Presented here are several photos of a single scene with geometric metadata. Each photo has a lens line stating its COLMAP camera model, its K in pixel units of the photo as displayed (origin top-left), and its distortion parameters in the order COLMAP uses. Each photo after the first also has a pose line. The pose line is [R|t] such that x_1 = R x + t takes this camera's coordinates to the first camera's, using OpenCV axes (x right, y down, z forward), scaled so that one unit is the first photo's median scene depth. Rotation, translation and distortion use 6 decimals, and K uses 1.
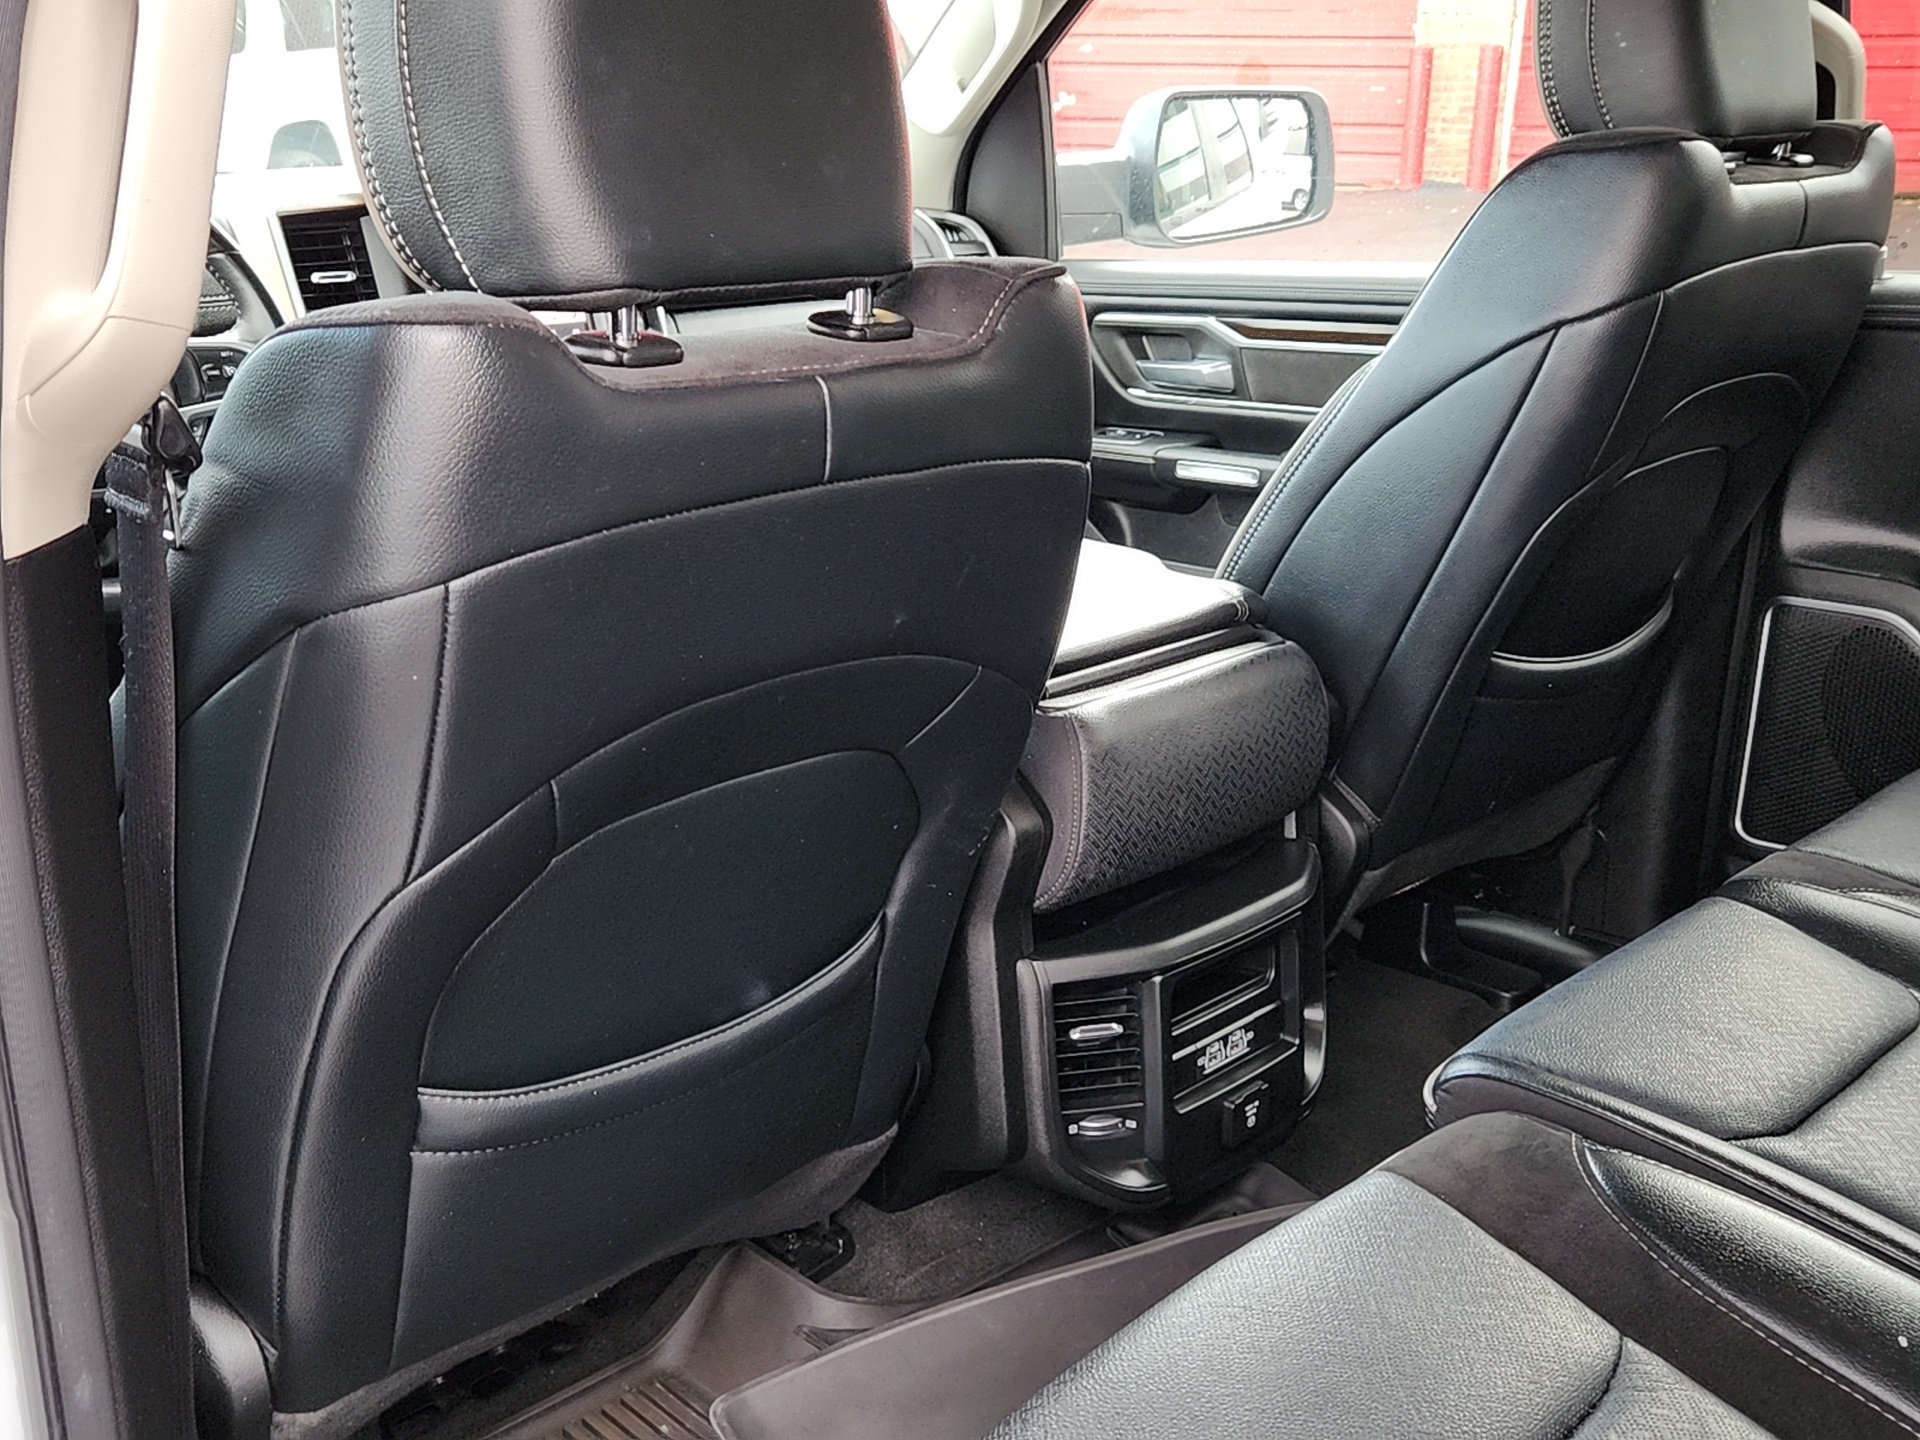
lens RADIAL K [[1980.0, 0, 964.3], [0, 1980.0, 682.6], [0, 0, 1]] dist [0.023039, -0.001070]
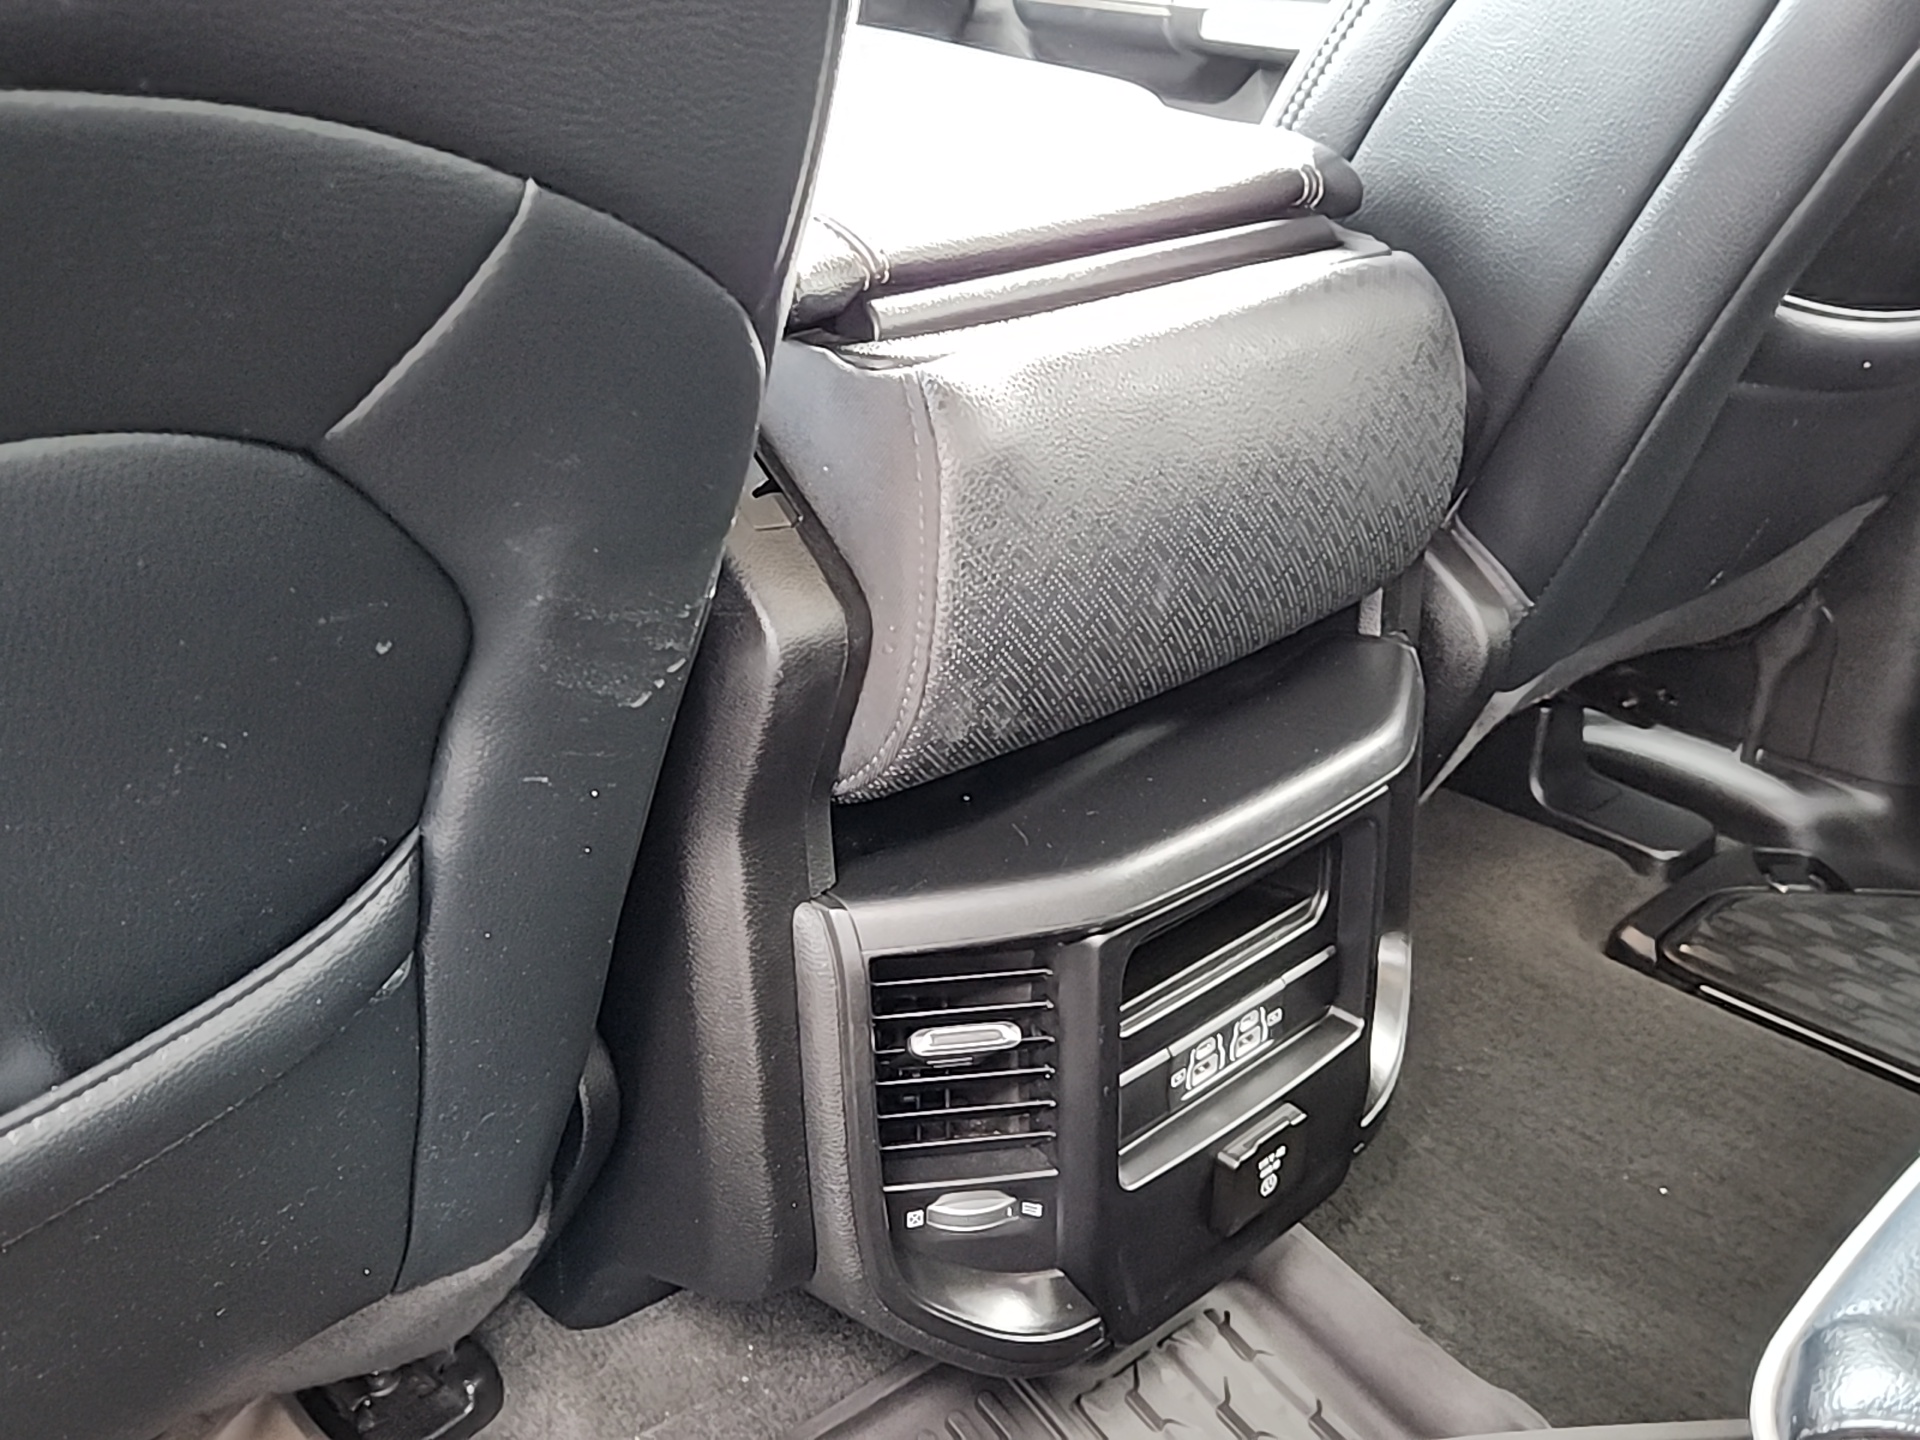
lens RADIAL K [[1593.8, 0, 1001.7], [0, 1593.8, 692.8], [0, 0, 1]] dist [0.061353, -0.070603]
pose [[0.999349, 0.034858, -0.009275, 0.074789], [-0.032590, 0.982758, 0.182002, 0.019265], [0.015459, -0.181581, 0.983254, 0.614798]]
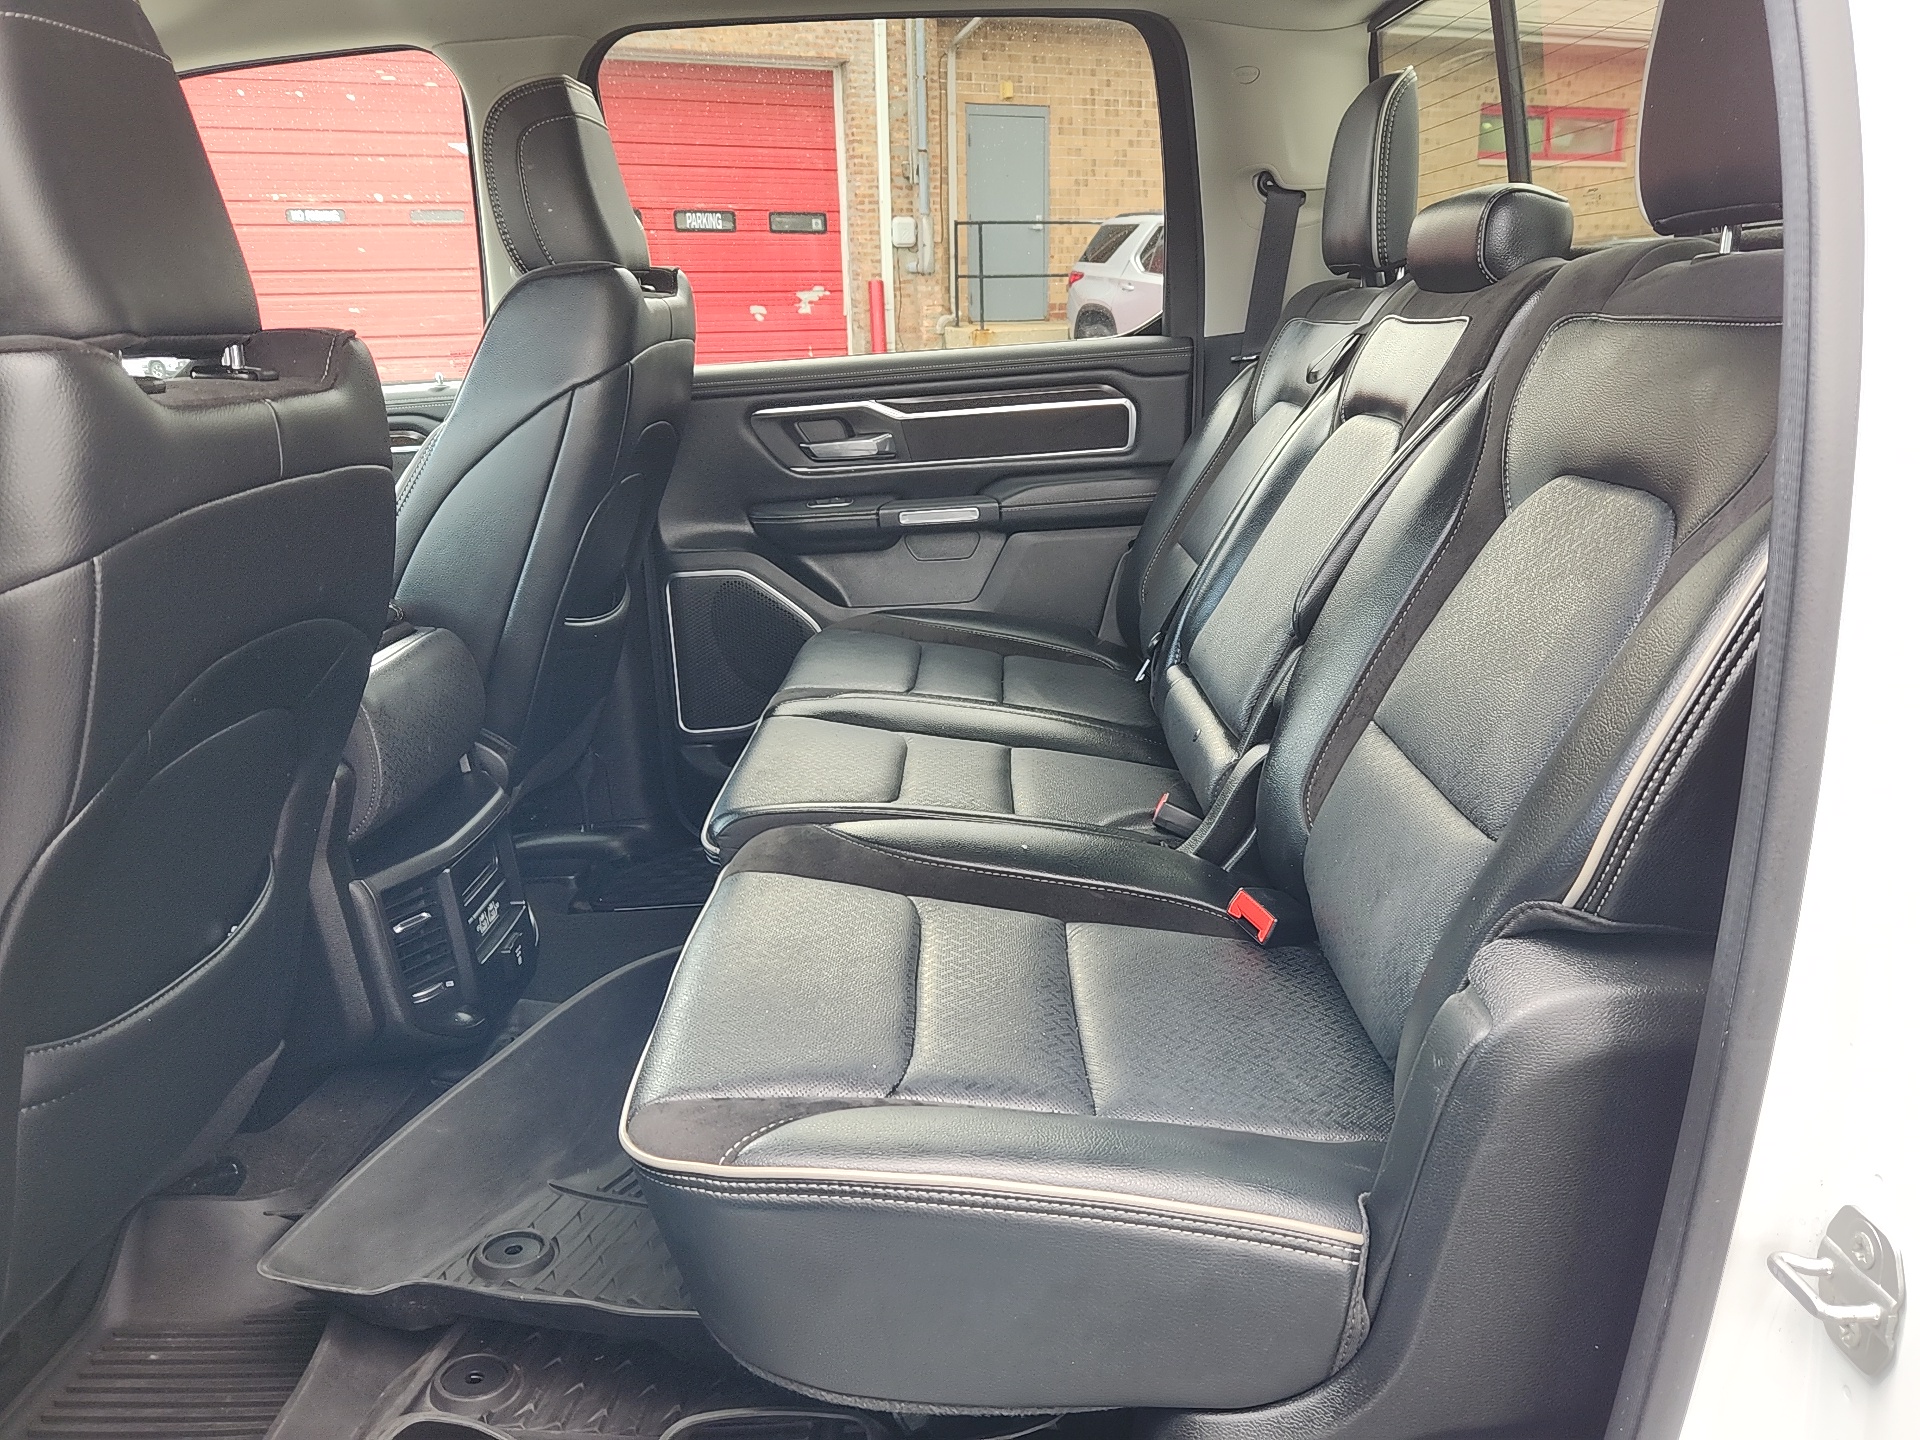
lens RADIAL K [[1593.8, 0, 1001.7], [0, 1593.8, 692.8], [0, 0, 1]] dist [0.061353, -0.070603]
pose [[0.675507, -0.190282, 0.712378, -0.397051], [0.243706, 0.969449, 0.027856, 0.091654], [-0.695915, 0.154794, 0.701243, -0.052364]]
